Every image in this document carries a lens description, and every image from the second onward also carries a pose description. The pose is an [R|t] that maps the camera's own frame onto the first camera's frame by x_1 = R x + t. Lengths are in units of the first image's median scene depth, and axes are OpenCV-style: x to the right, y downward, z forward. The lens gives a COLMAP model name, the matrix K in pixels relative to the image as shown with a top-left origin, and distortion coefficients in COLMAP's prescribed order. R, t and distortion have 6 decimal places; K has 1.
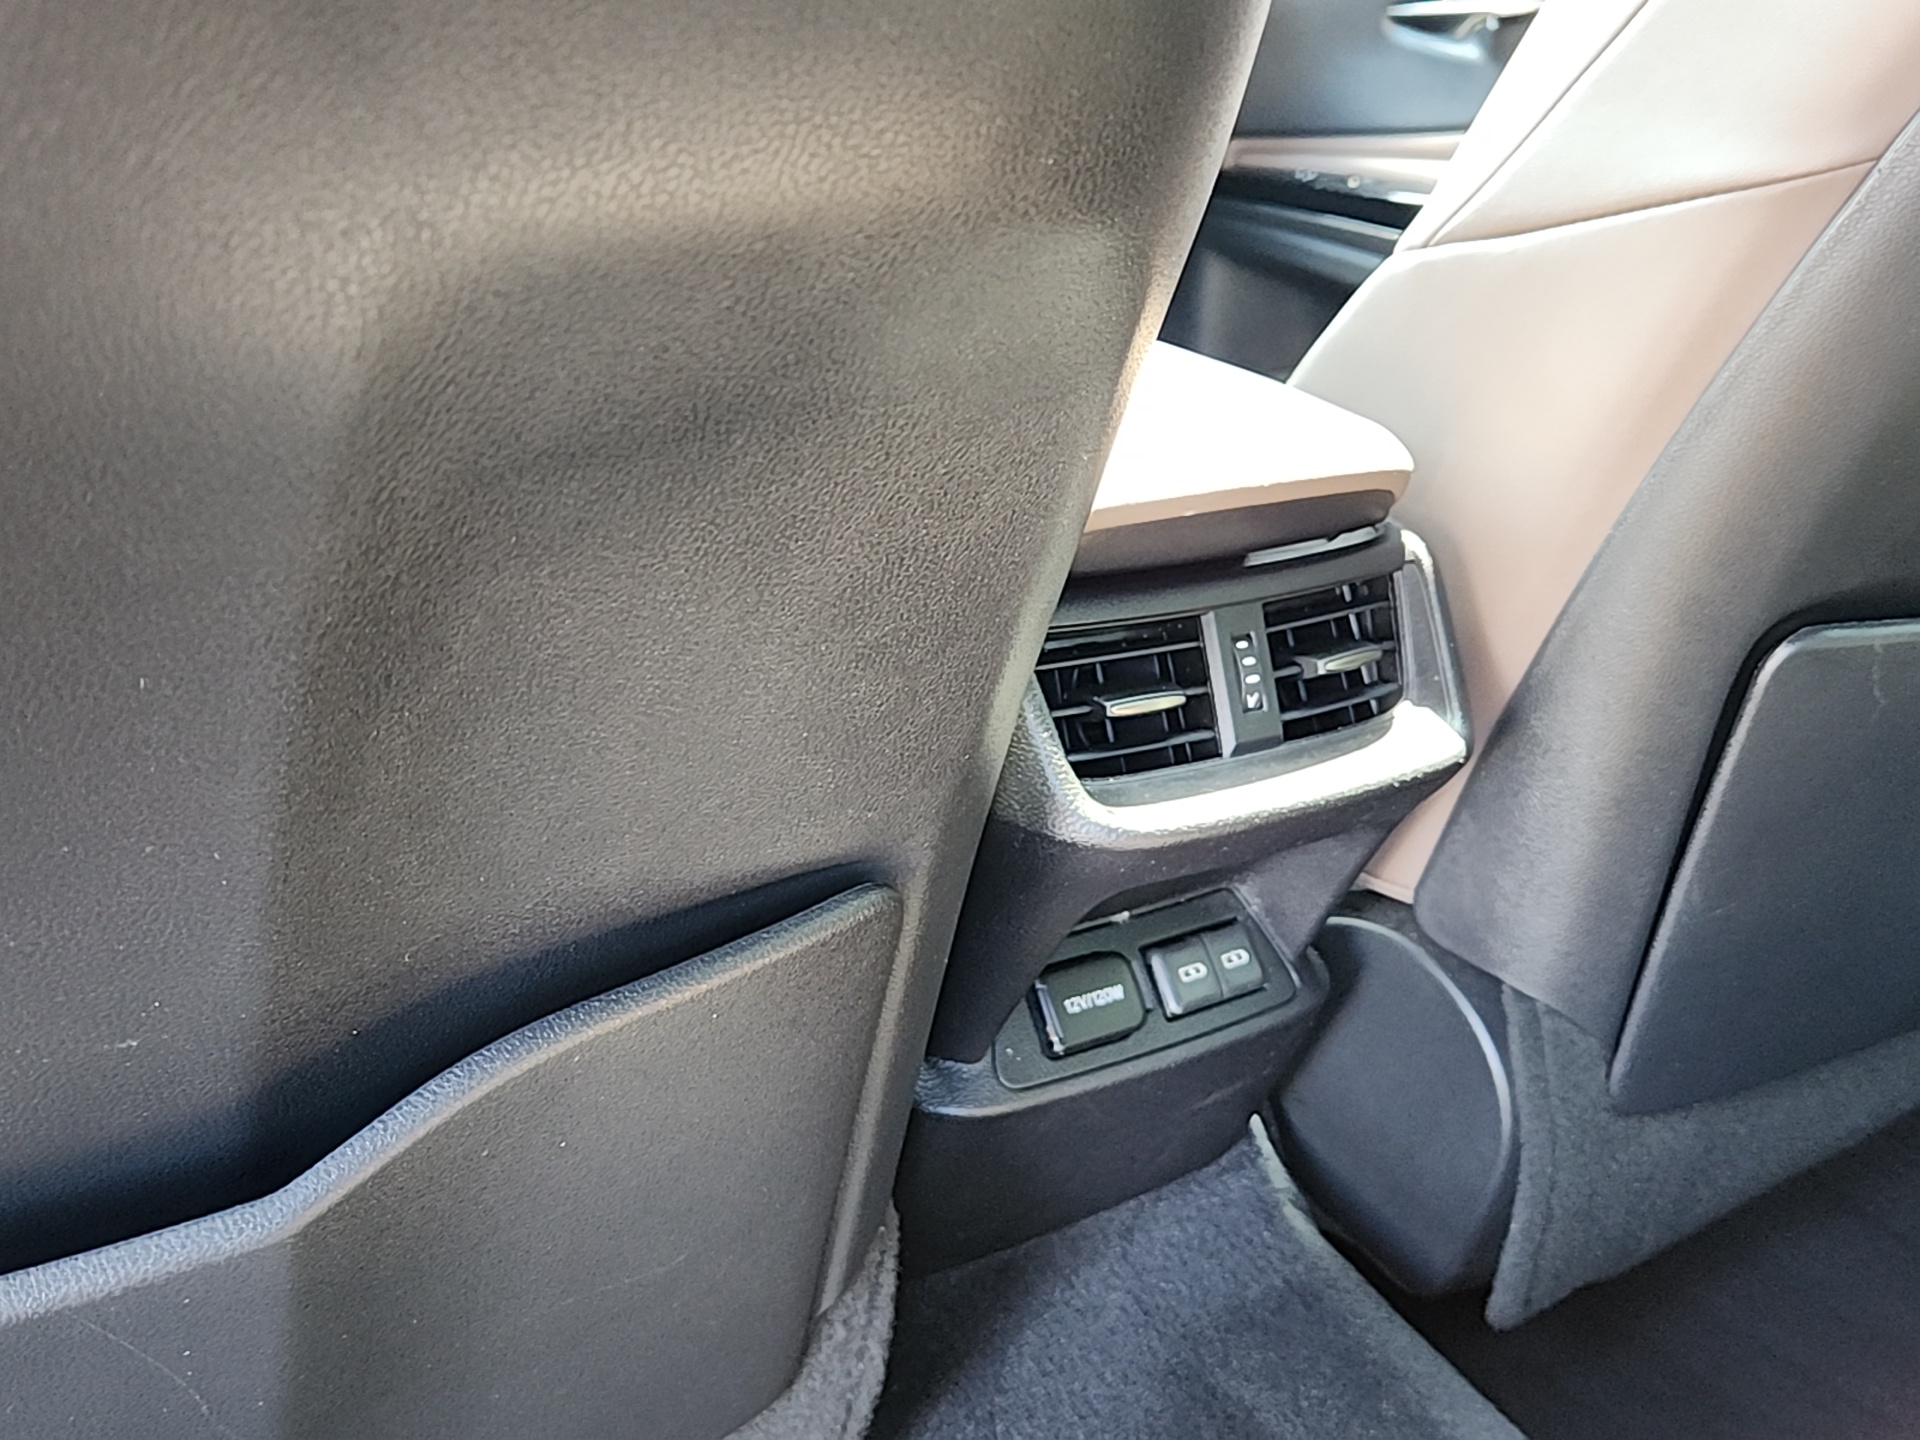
lens RADIAL K [[1921.6, 0, 977.8], [0, 1921.6, 725.1], [0, 0, 1]] dist [0.104861, -0.126625]
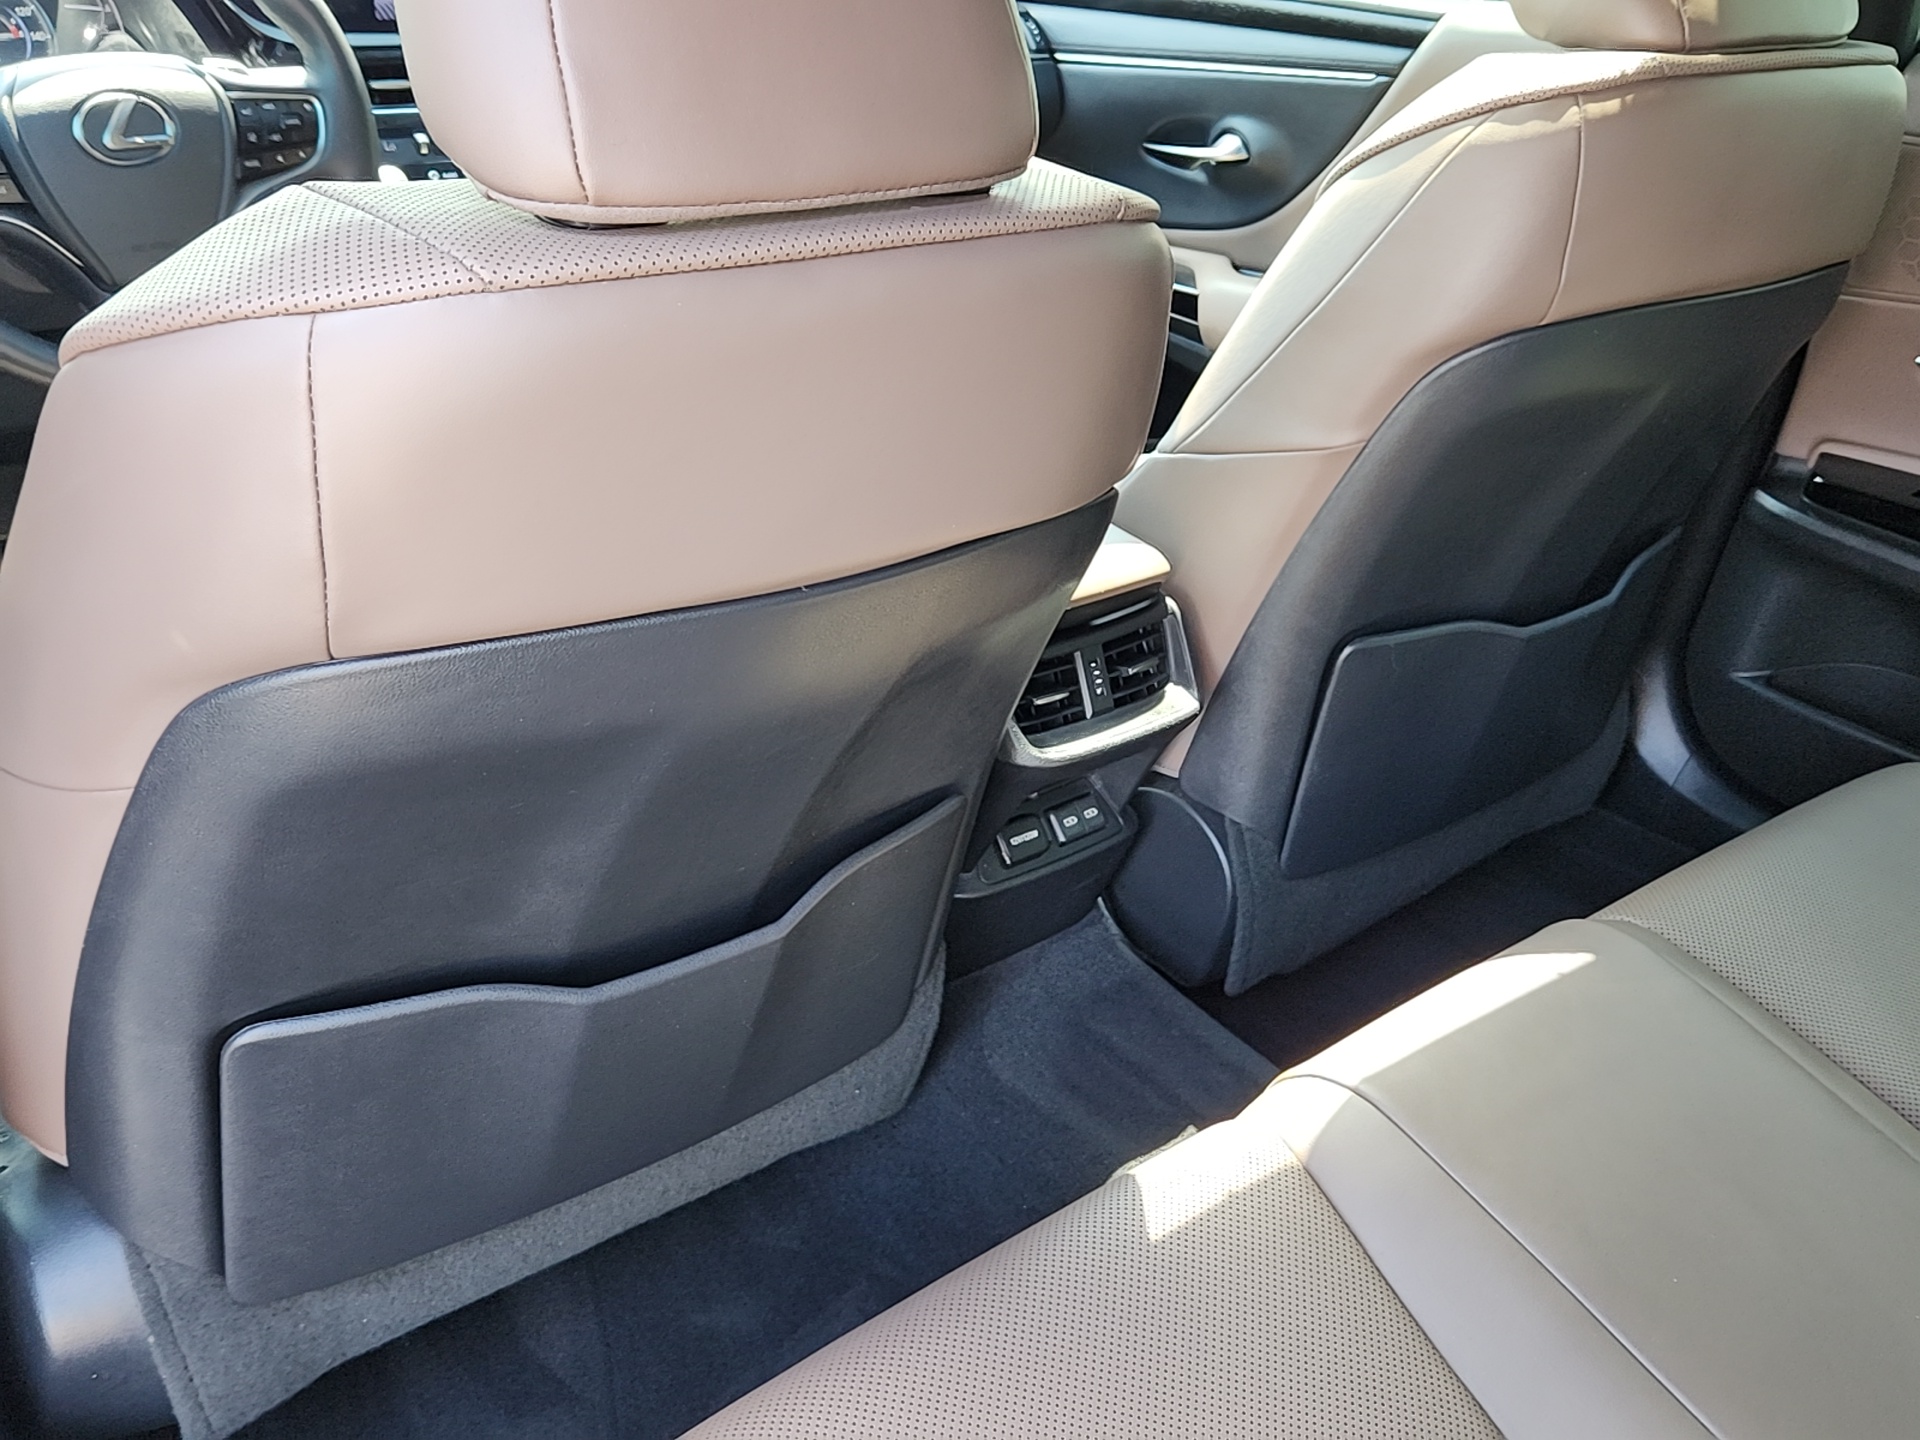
lens RADIAL K [[1806.6, 0, 987.7], [0, 1806.6, 715.5], [0, 0, 1]] dist [0.107486, -0.134568]
pose [[0.992421, -0.054139, 0.110314, -0.170818], [0.046572, 0.996455, 0.070054, -0.112857], [-0.113715, -0.064385, 0.991425, -0.815380]]
